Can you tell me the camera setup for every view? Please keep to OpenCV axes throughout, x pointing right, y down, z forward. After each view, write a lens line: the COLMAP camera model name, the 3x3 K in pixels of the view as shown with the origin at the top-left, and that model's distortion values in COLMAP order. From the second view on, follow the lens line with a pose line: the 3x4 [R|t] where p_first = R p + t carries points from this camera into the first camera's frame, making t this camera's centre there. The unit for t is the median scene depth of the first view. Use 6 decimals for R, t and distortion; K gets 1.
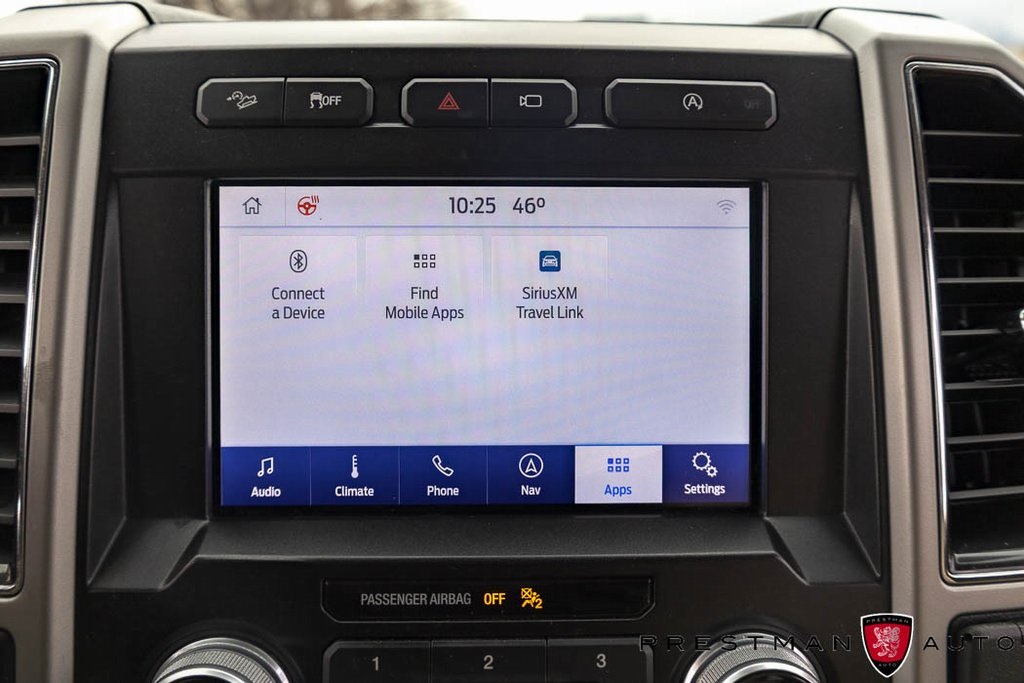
lens RADIAL K [[768.5, 0, 512.0], [0, 768.5, 341.5], [0, 0, 1]] dist [-0.027278, -0.000870]
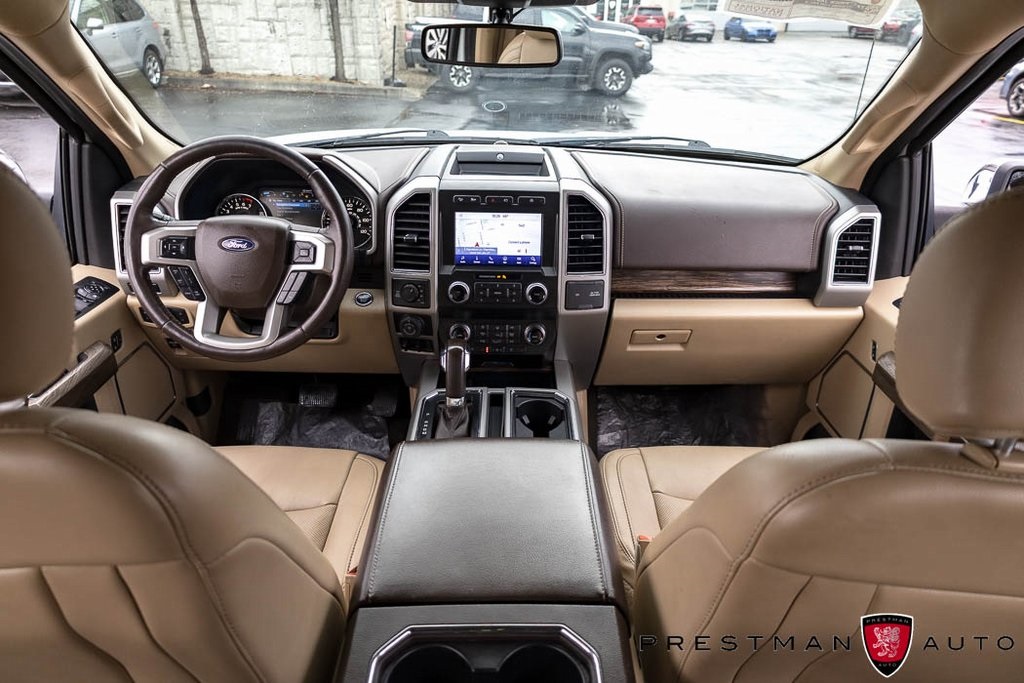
lens RADIAL K [[660.2, 0, 512.0], [0, 660.2, 341.5], [0, 0, 1]] dist [-0.001449, 0.003865]
pose [[0.999753, 0.019671, -0.010337, 0.156959], [-0.017325, 0.981286, 0.191773, -0.217124], [0.013916, -0.191547, 0.981385, -4.622630]]
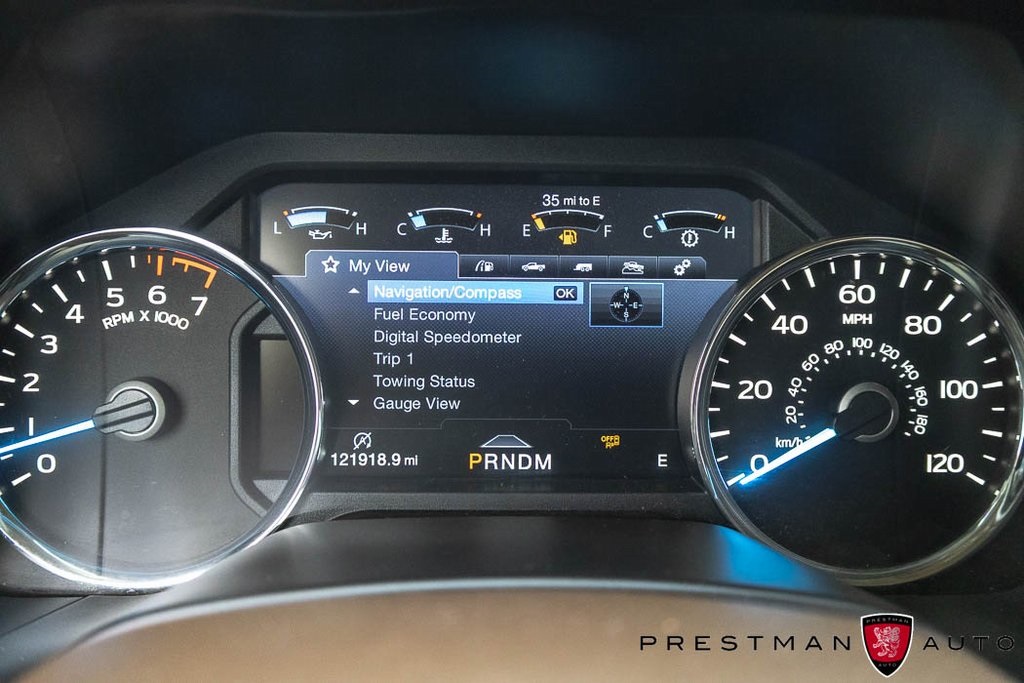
lens RADIAL K [[1046.4, 0, 480.3], [0, 1046.4, 342.9], [0, 0, 1]] dist [0.027269, -0.003513]
pose [[0.999854, 0.009125, 0.014458, -2.013823], [-0.011318, 0.987102, 0.159690, -0.421351], [-0.012814, -0.159830, 0.987061, 0.188596]]
